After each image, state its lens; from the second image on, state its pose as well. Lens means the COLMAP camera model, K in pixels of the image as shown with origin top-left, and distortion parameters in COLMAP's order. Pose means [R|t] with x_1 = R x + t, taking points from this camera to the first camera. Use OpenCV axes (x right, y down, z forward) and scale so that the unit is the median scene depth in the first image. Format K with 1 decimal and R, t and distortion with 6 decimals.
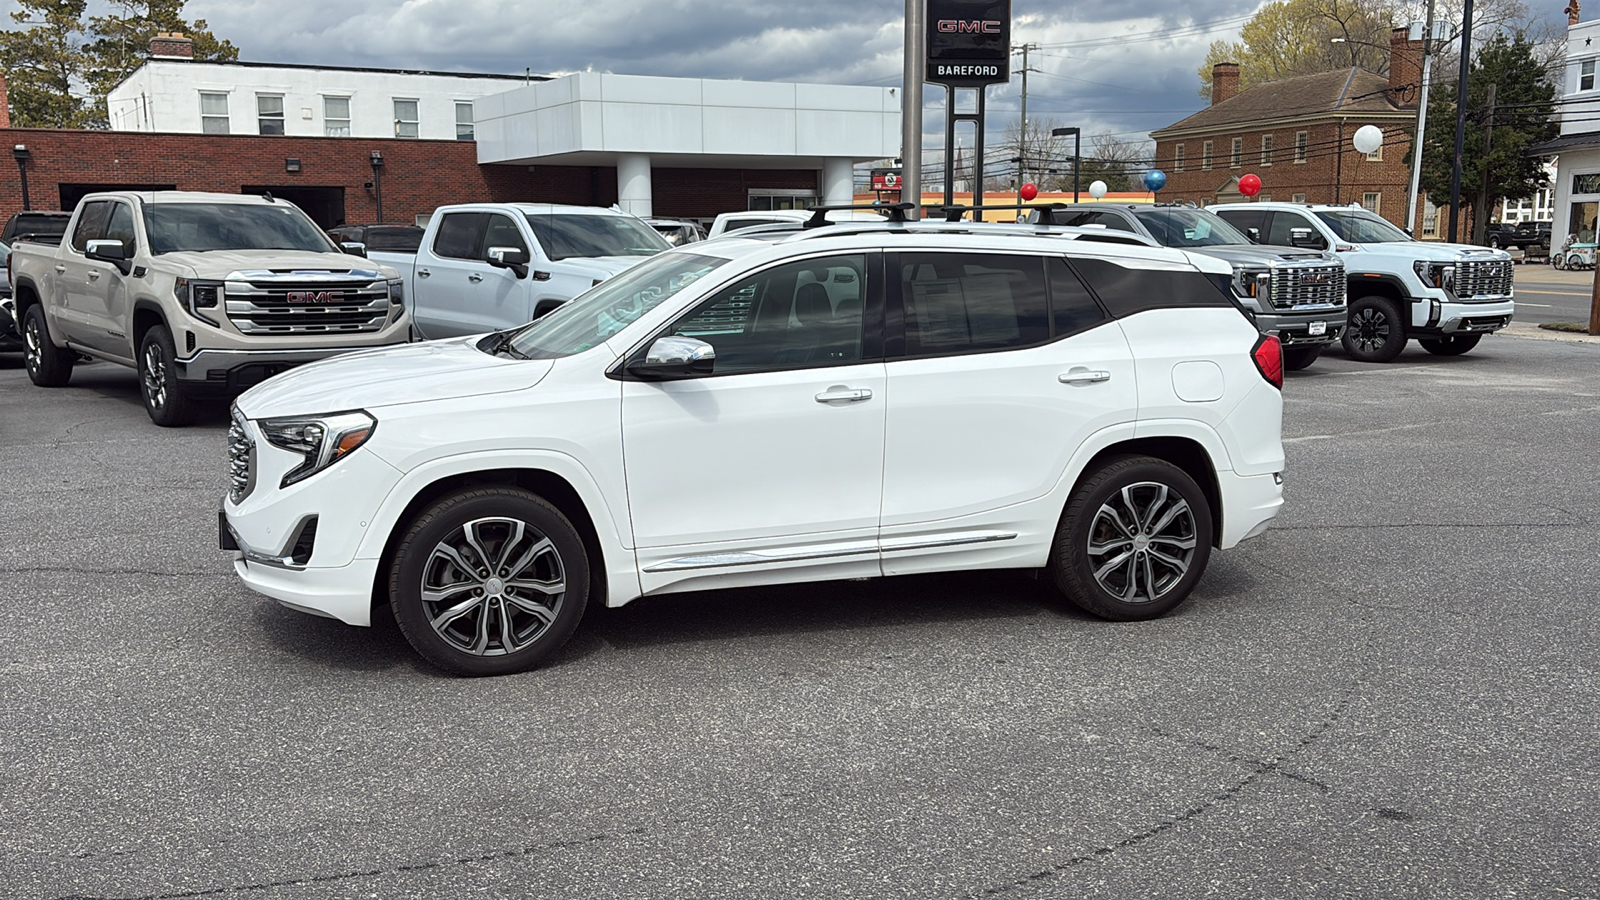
lens RADIAL K [[1480.9, 0, 782.6], [0, 1480.9, 473.5], [0, 0, 1]] dist [0.030297, 0.000000]
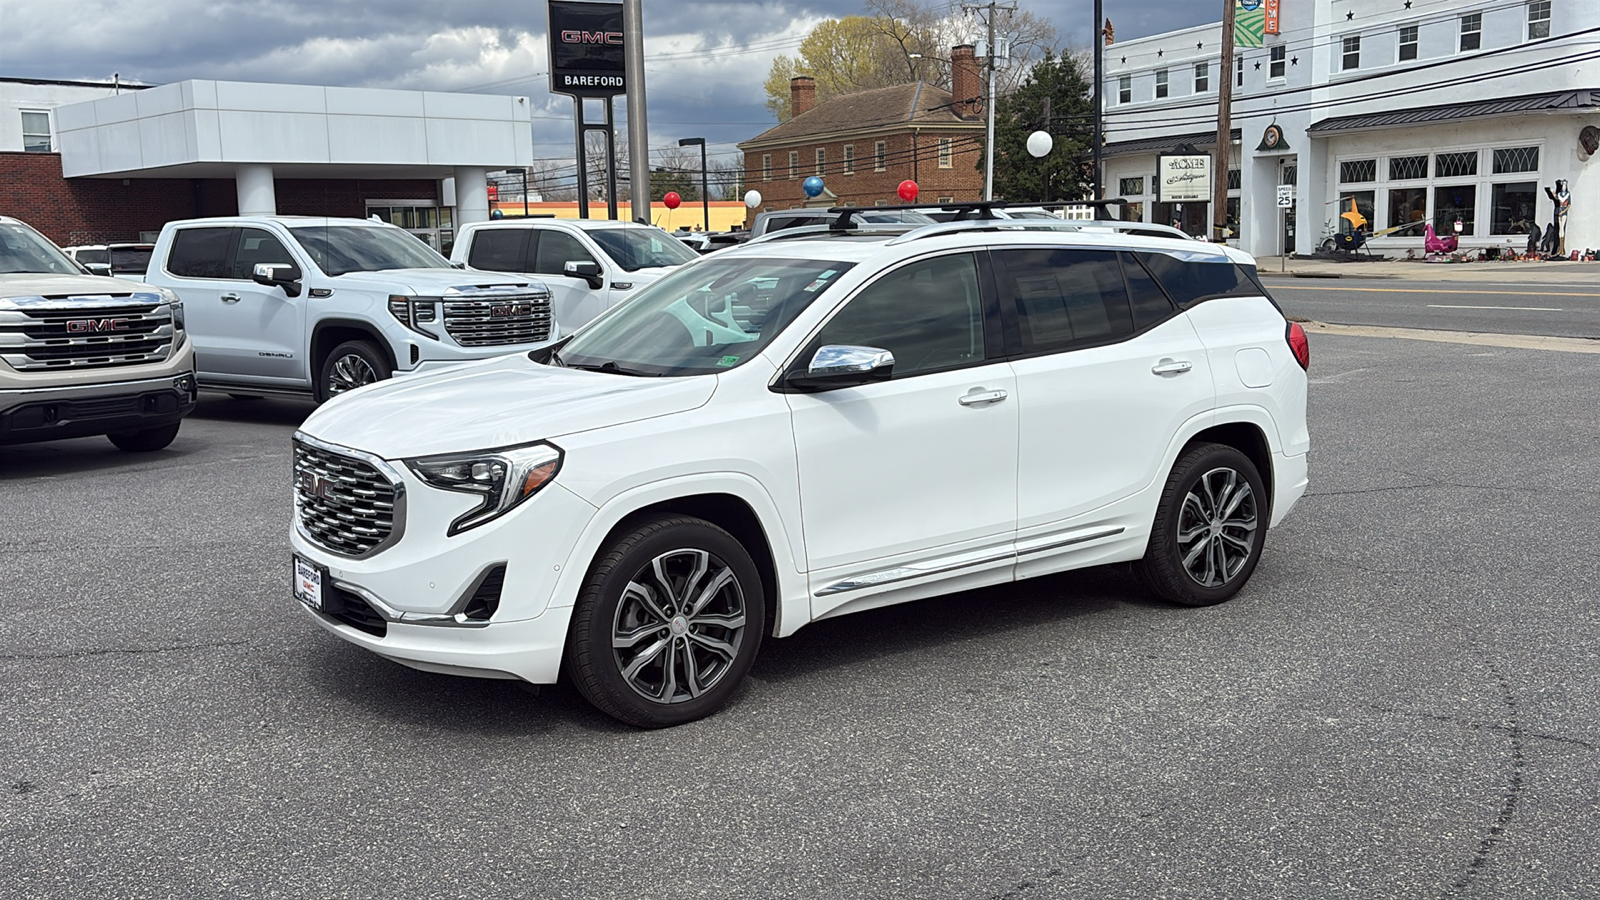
lens RADIAL K [[1480.9, 0, 754.9], [0, 1480.9, 434.8], [0, 0, 1]] dist [0.030297, 0.000000]
pose [[0.963018, -0.057662, 0.263193, -0.320479], [0.066086, 0.997543, -0.023260, -0.013908], [-0.261205, 0.039793, 0.964463, 0.091017]]
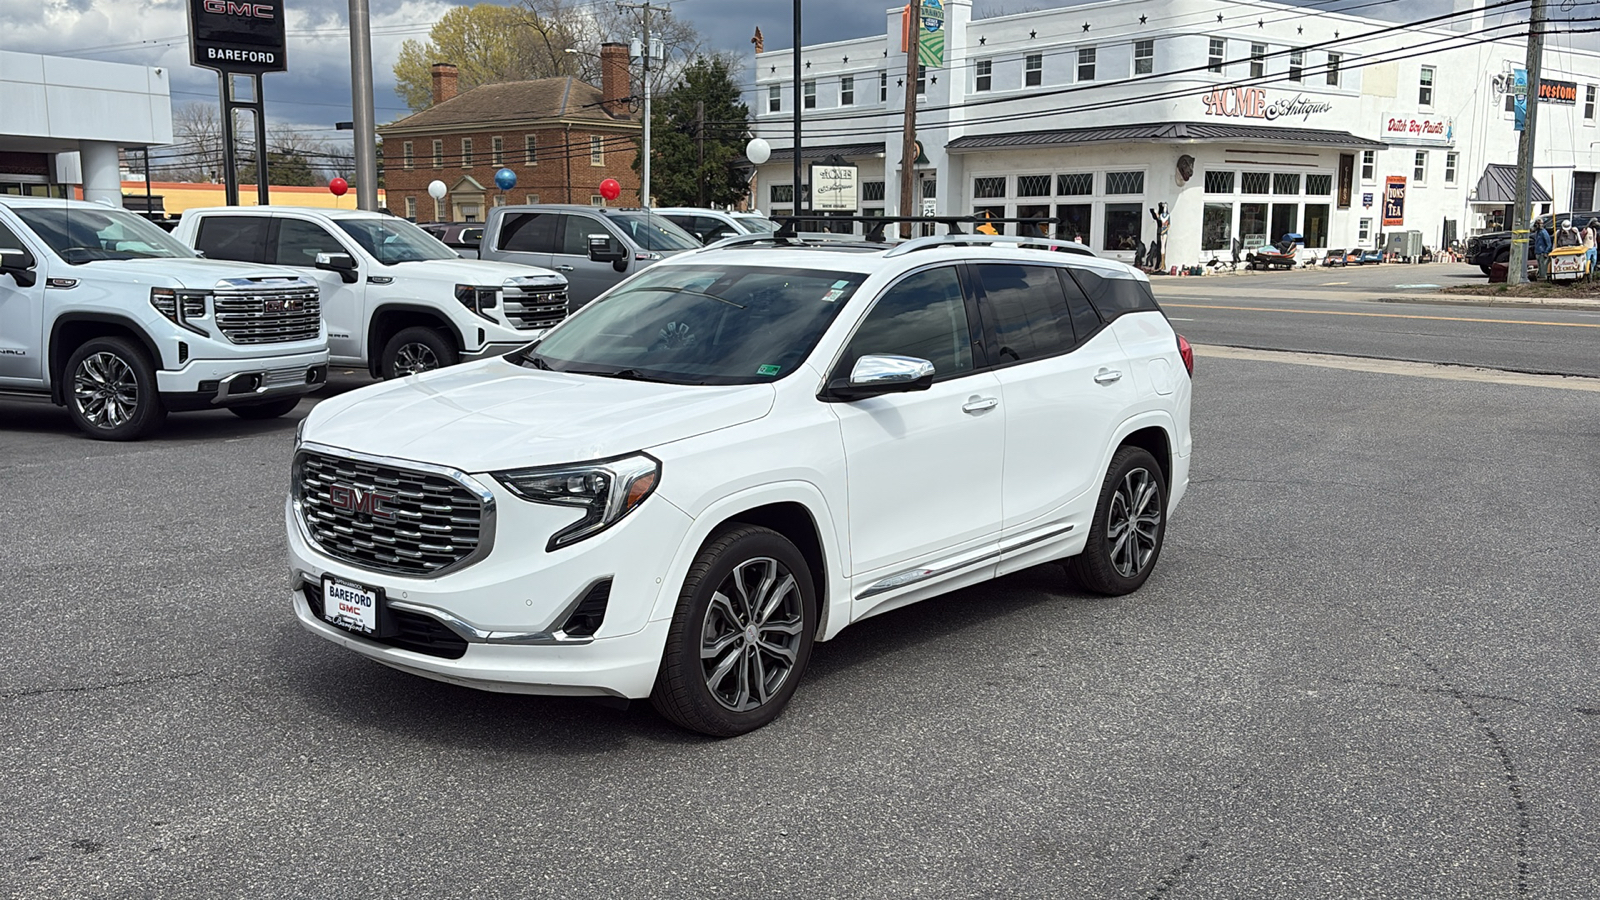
lens RADIAL K [[1480.9, 0, 792.1], [0, 1480.9, 458.8], [0, 0, 1]] dist [0.030297, 0.000000]
pose [[0.854202, -0.072528, 0.514858, -0.532070], [0.076154, 0.996996, 0.014099, -0.035534], [-0.514334, 0.027165, 0.857159, 0.170818]]
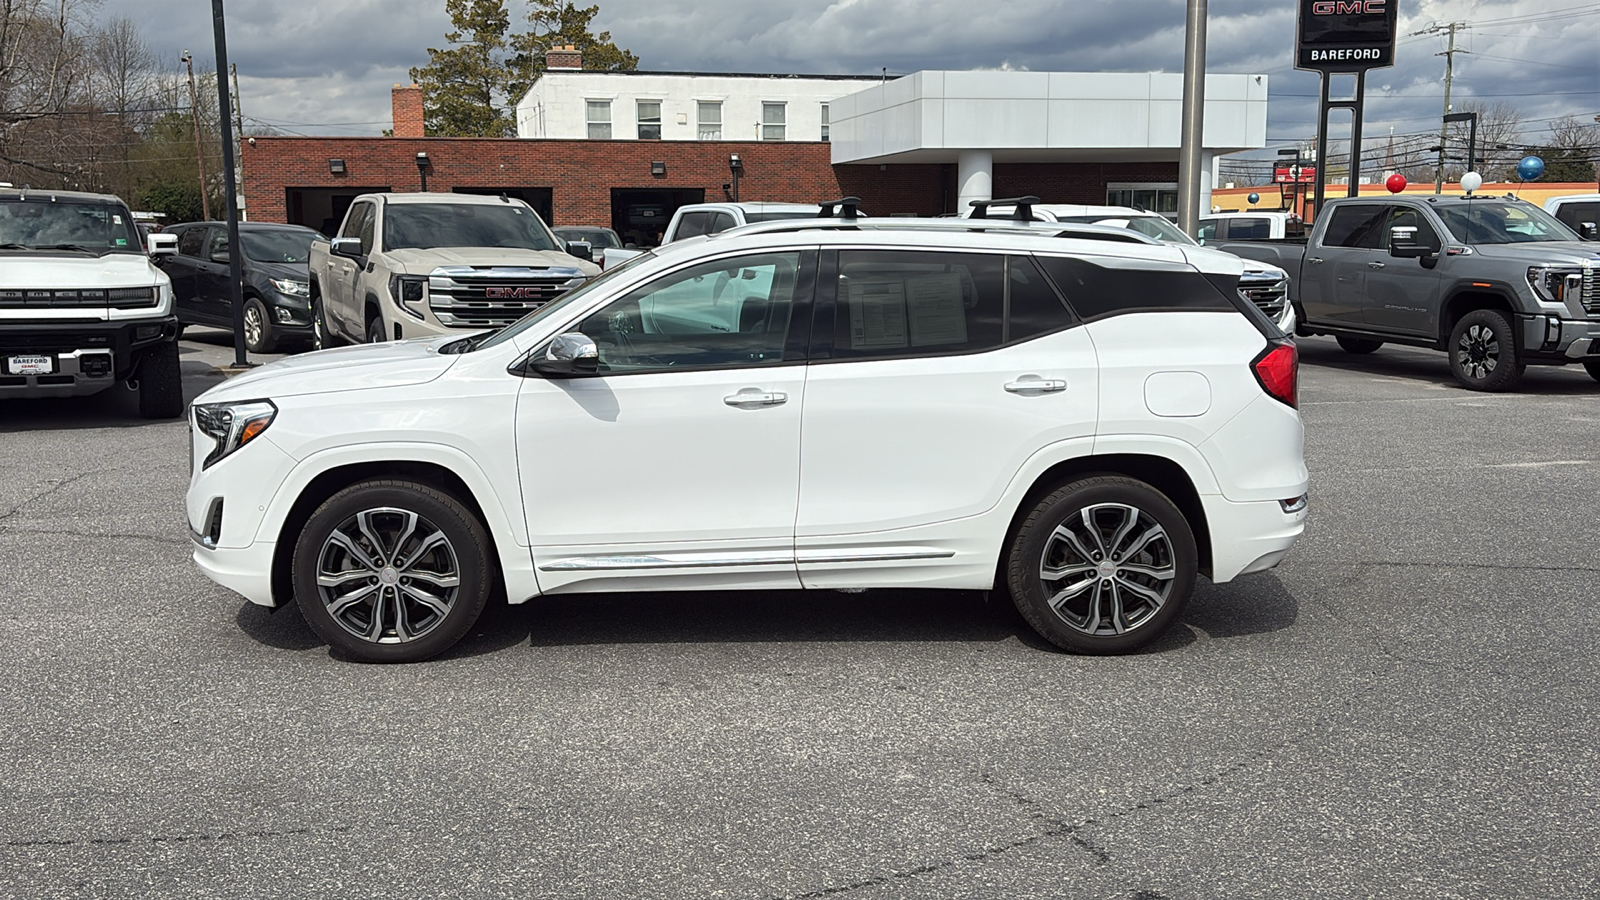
lens RADIAL K [[1480.9, 0, 790.7], [0, 1480.9, 463.3], [0, 0, 1]] dist [0.030297, 0.000000]
pose [[0.964658, 0.039194, -0.260575, 0.281031], [-0.040475, 0.999180, 0.000450, -0.010713], [0.260379, 0.010112, 0.965454, 0.070165]]
